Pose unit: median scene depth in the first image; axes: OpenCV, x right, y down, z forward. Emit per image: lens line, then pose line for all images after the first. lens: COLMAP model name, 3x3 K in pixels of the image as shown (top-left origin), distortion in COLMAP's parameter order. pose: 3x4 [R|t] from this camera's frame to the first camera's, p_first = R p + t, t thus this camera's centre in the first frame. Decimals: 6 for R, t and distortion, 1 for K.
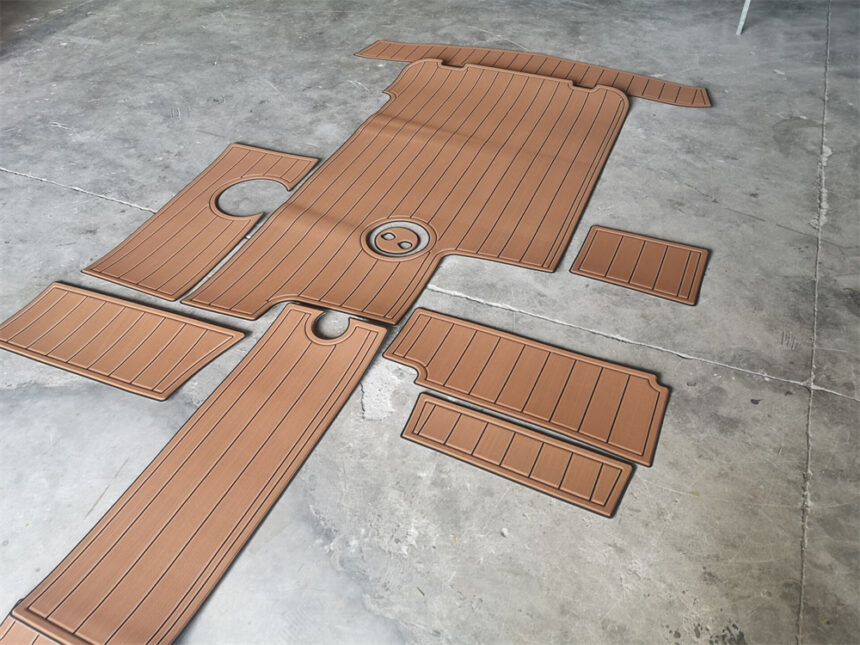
lens RADIAL K [[682.3, 0, 425.3], [0, 682.3, 324.4], [0, 0, 1]] dist [0.018136, -0.032308]
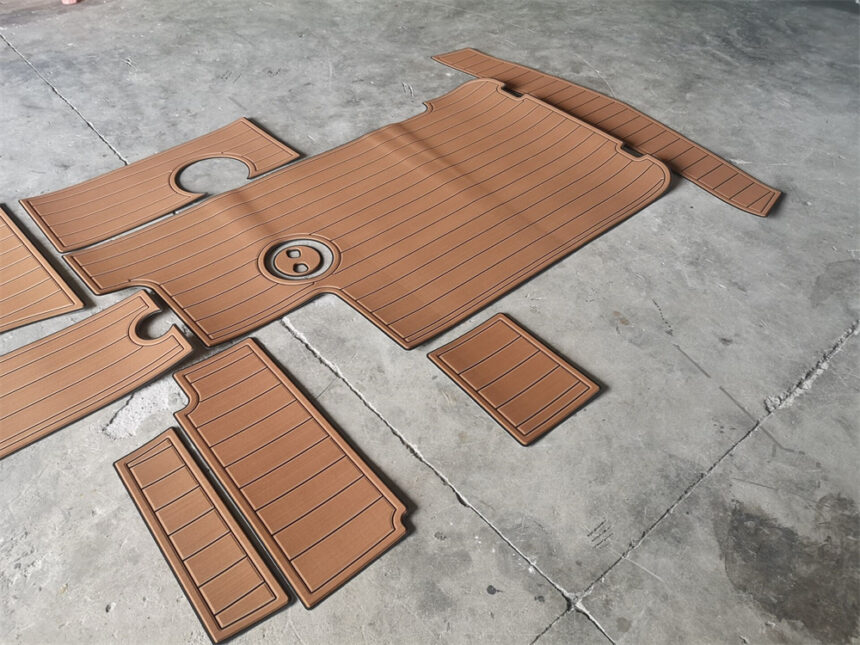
lens RADIAL K [[681.0, 0, 430.0], [0, 681.0, 322.5], [0, 0, 1]] dist [0.020922, -0.037142]
pose [[0.903918, 0.324372, -0.278773, 0.325230], [-0.318744, 0.945496, 0.066629, -0.129024], [0.285191, 0.028630, 0.958043, 0.123728]]
